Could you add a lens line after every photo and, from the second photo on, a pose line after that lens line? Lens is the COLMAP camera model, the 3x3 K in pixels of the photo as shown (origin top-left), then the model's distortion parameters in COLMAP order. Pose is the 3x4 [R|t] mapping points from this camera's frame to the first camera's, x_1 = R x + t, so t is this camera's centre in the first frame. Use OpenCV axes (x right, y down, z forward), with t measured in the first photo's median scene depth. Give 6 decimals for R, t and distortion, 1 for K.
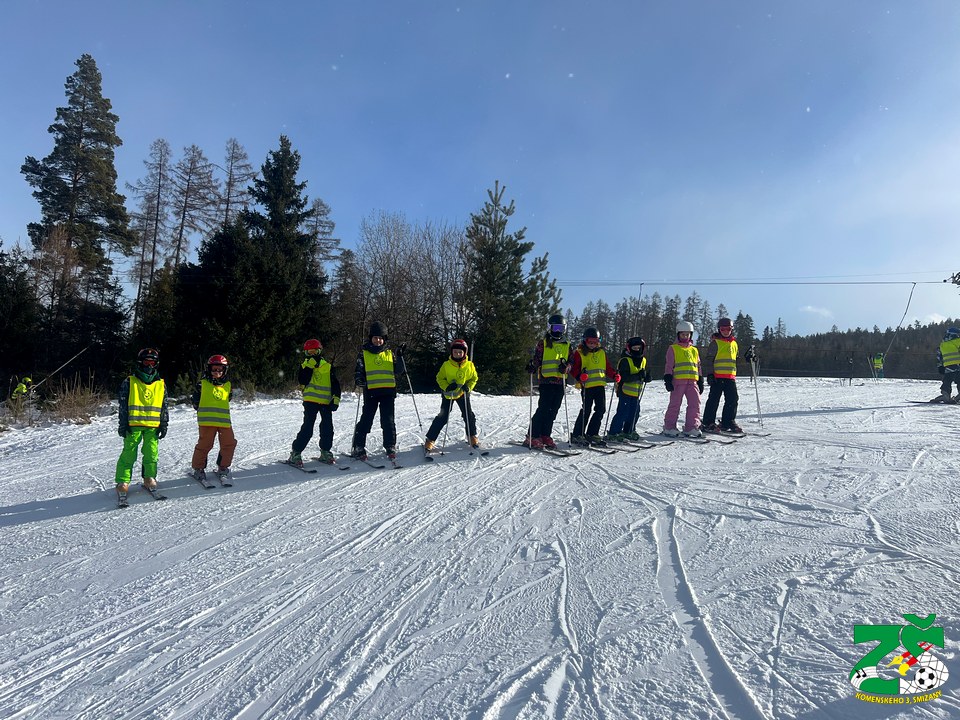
lens RADIAL K [[723.1, 0, 475.7], [0, 723.1, 357.3], [0, 0, 1]] dist [0.060347, -0.059283]
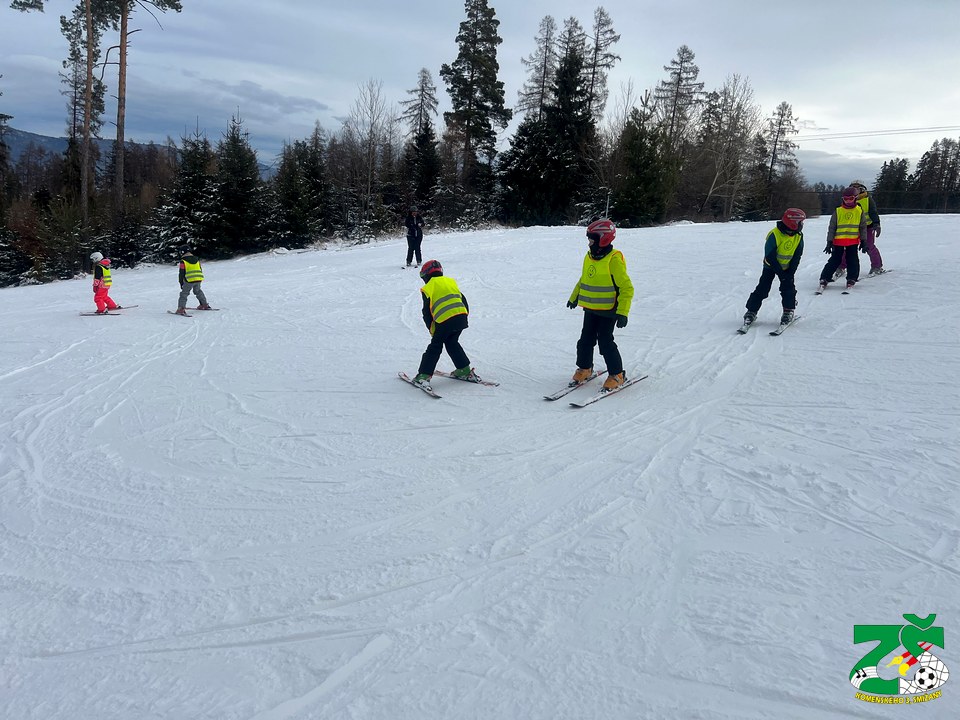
lens RADIAL K [[723.1, 0, 480.5], [0, 723.1, 343.7], [0, 0, 1]] dist [0.060347, -0.059283]
pose [[0.847574, 0.089441, -0.523085, 0.243189], [0.018430, 0.980139, 0.197453, -0.010058], [0.530356, -0.176997, 0.829092, -0.244223]]
